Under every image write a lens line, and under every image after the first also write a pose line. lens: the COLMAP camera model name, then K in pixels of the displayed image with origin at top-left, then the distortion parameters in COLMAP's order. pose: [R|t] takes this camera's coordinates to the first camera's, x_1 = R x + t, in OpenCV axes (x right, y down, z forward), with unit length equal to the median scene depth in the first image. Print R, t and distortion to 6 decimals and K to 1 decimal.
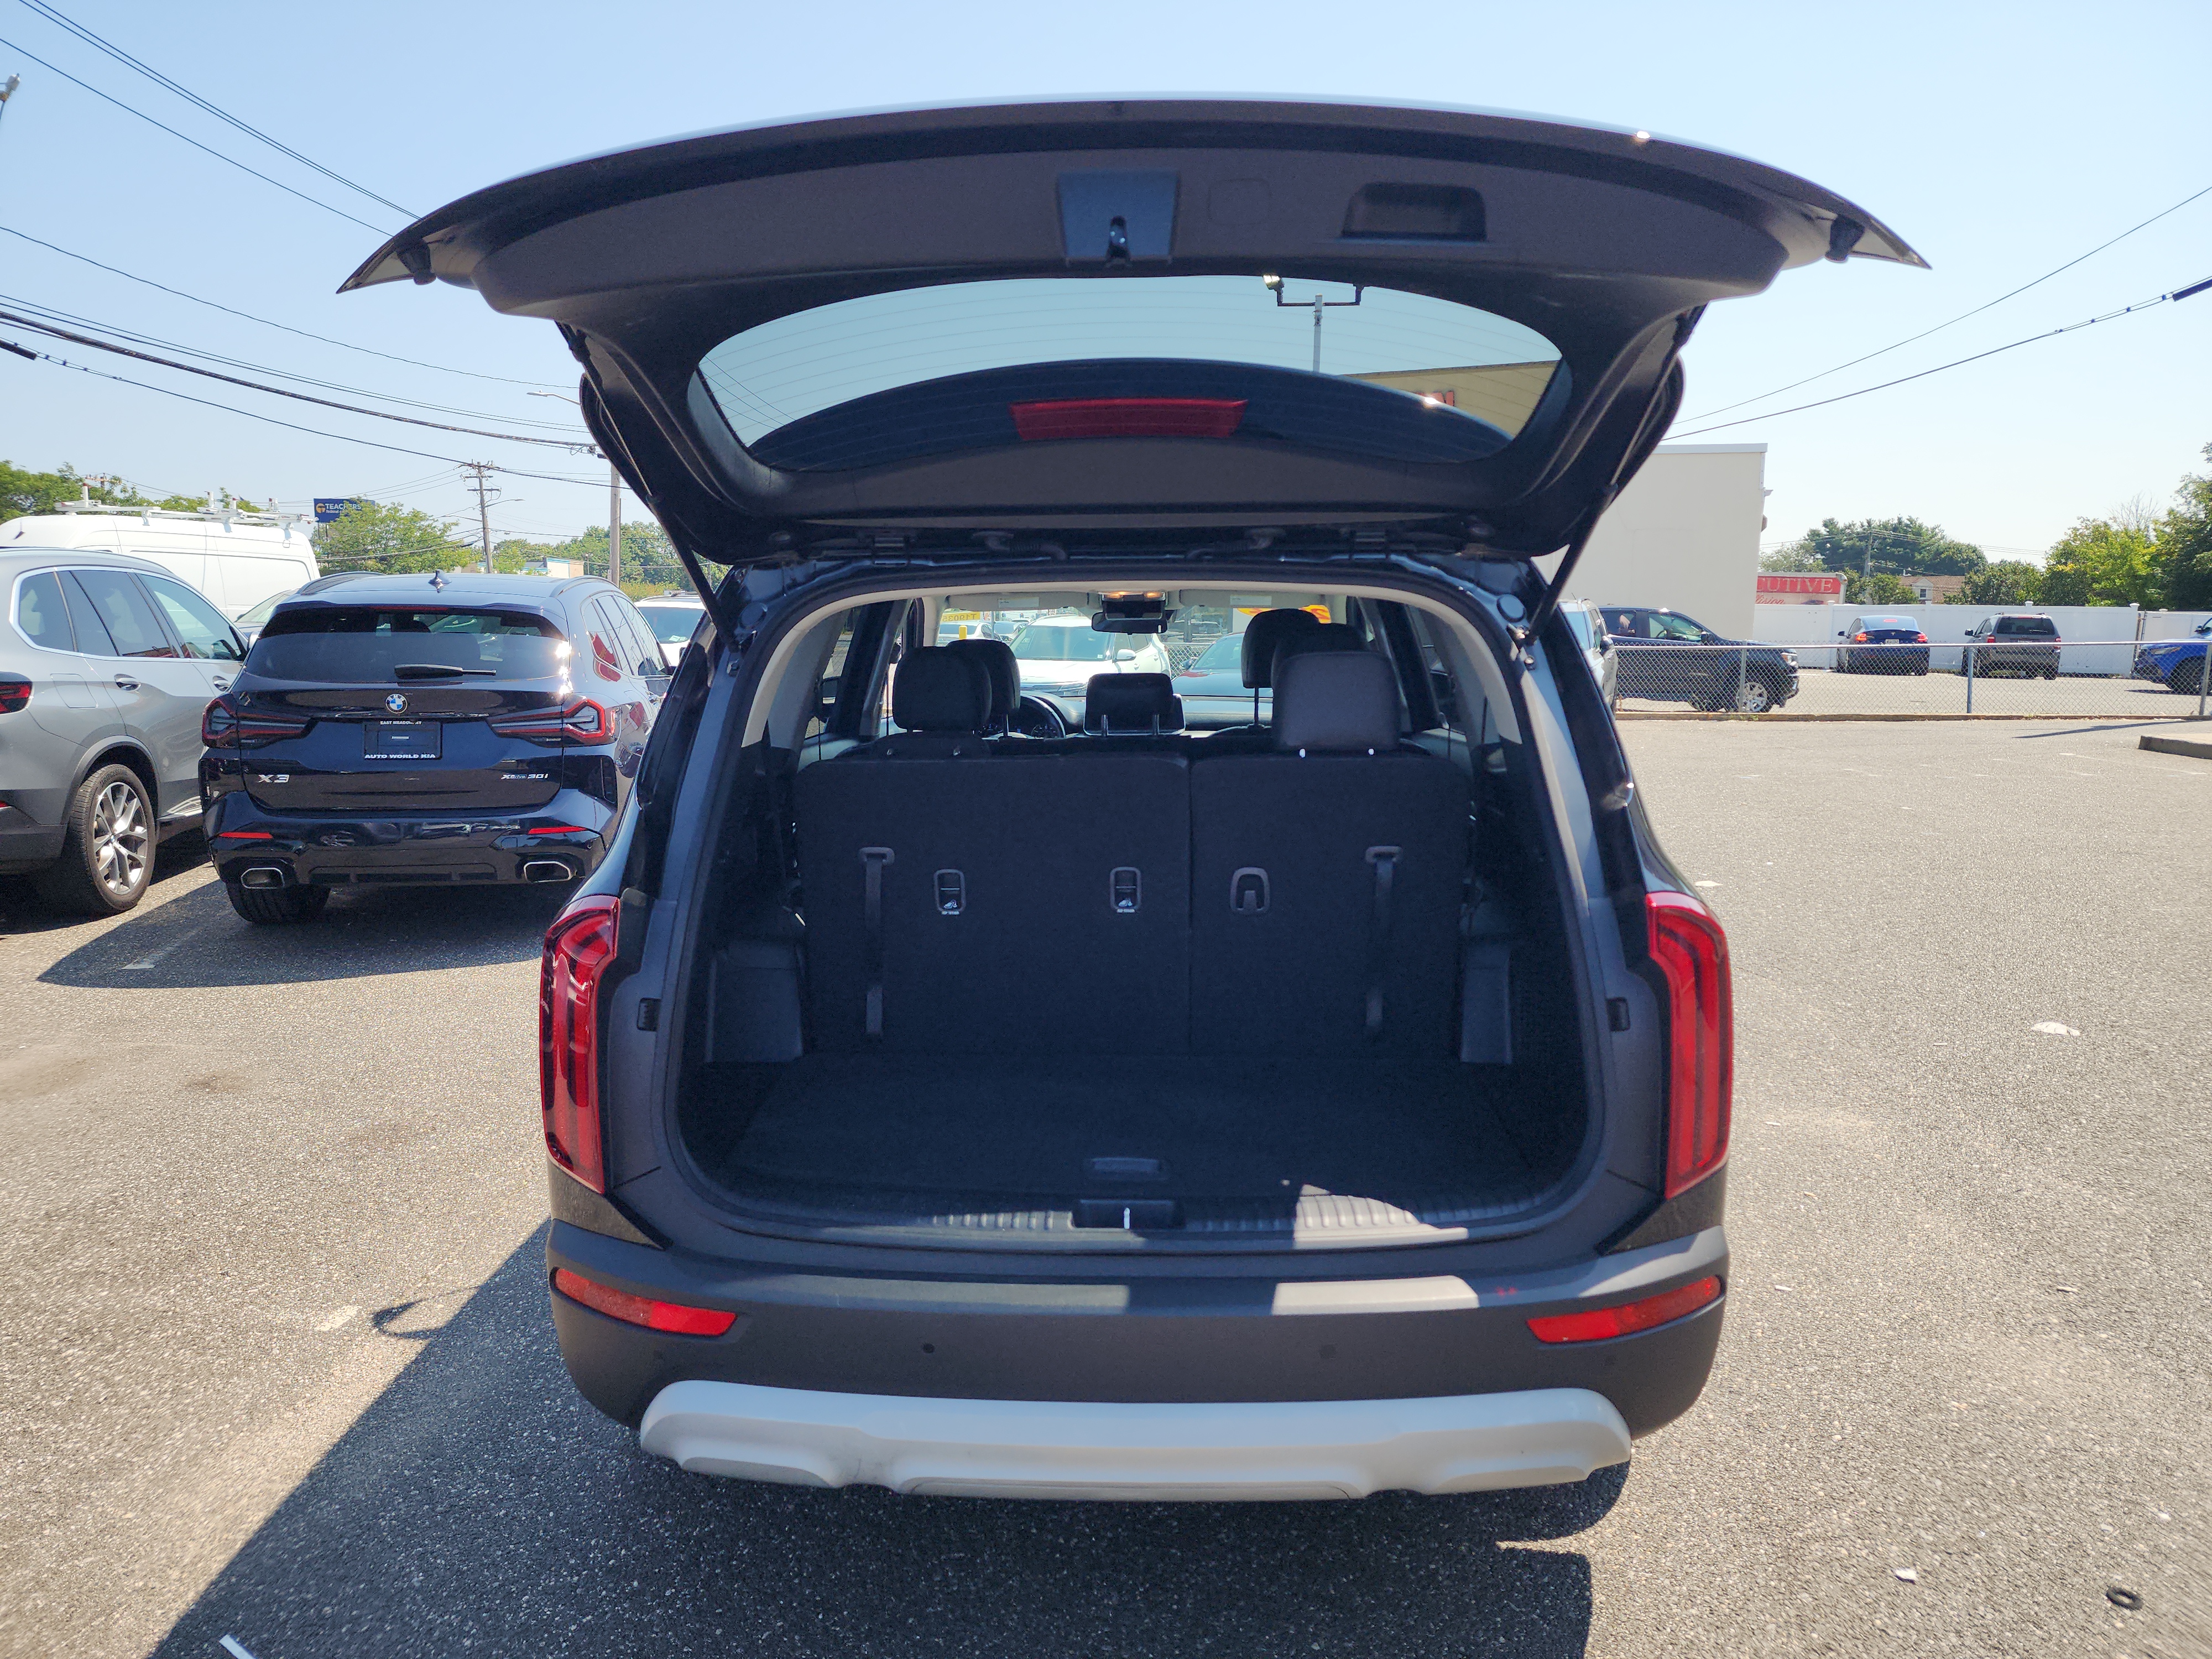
lens RADIAL K [[1486.8, 0, 1090.1], [0, 1486.8, 826.2], [0, 0, 1]] dist [0.060630, -0.059739]
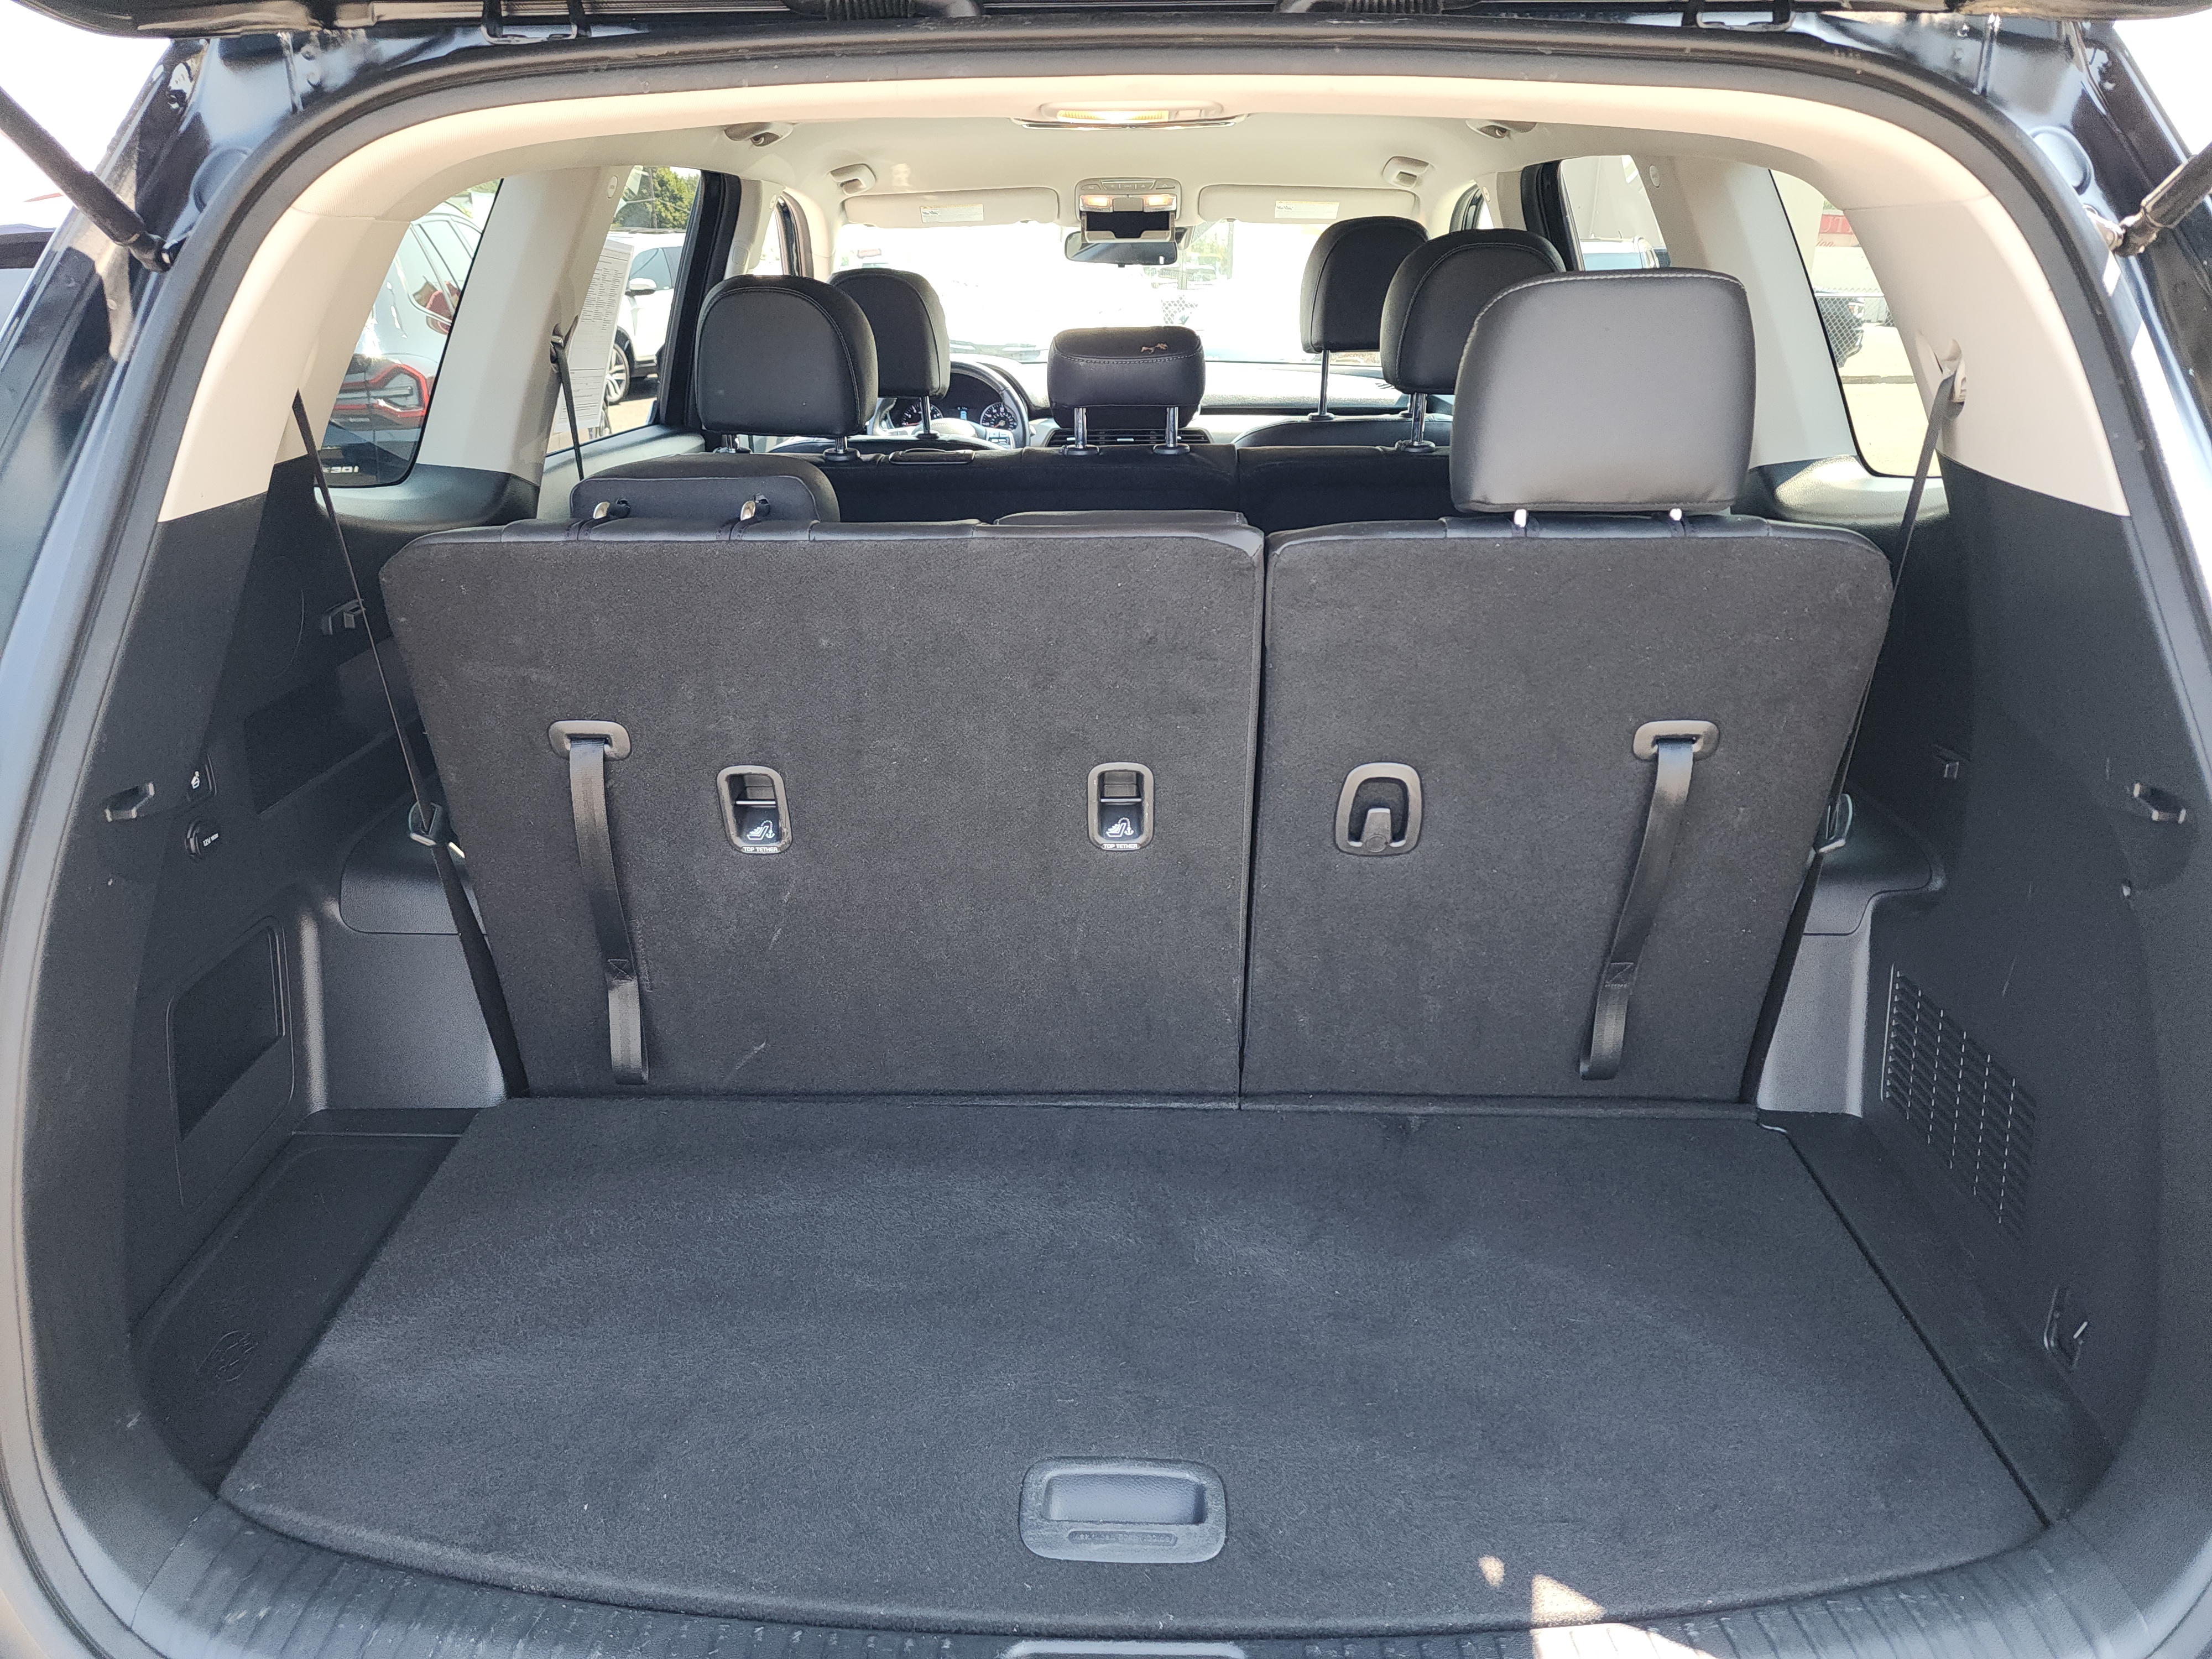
lens RADIAL K [[1474.8, 0, 1104.5], [0, 1474.8, 852.4], [0, 0, 1]] dist [0.045026, -0.079003]
pose [[0.999853, -0.006538, 0.015870, 0.011251], [0.002595, 0.971564, 0.236763, -0.055486], [-0.016967, -0.236687, 0.971438, 0.535887]]
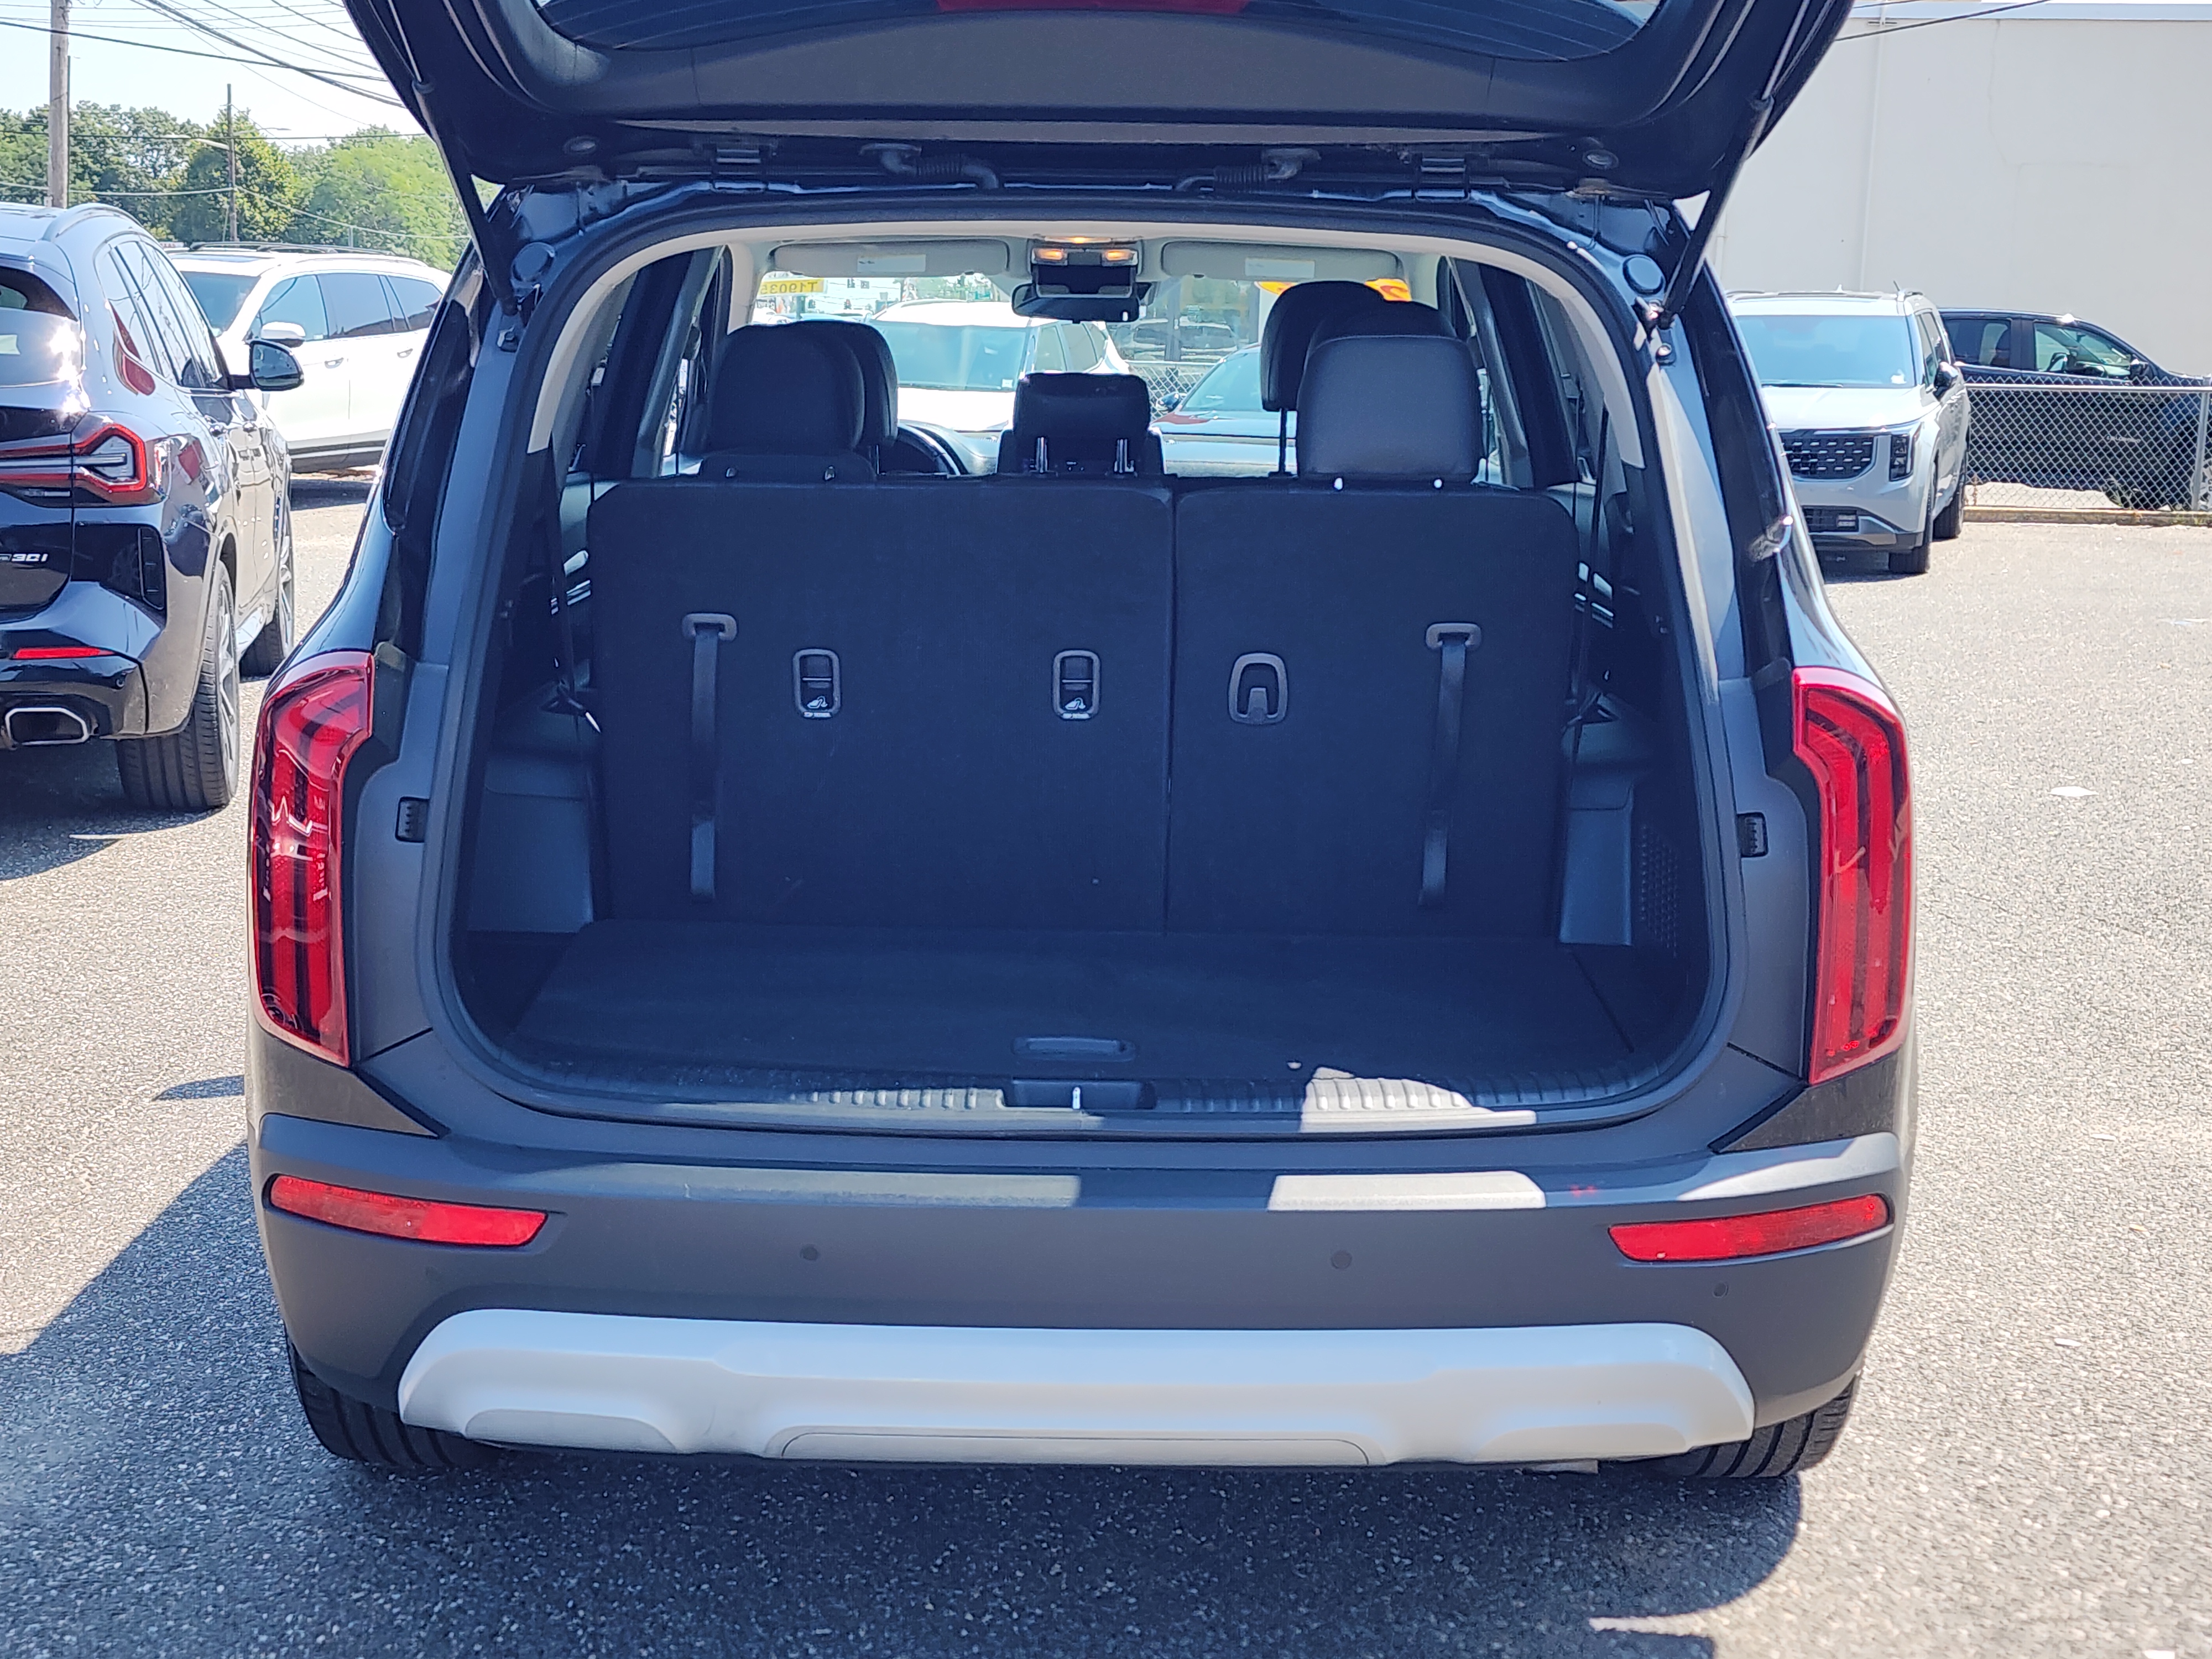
lens RADIAL K [[2895.3, 0, 1086.9], [0, 2895.3, 876.6], [0, 0, 1]] dist [0.066911, -0.081435]
pose [[0.999181, 0.013023, 0.038311, -0.020526], [-0.014975, 0.998580, 0.051127, 0.062575], [-0.037591, -0.051659, 0.997957, -0.322292]]
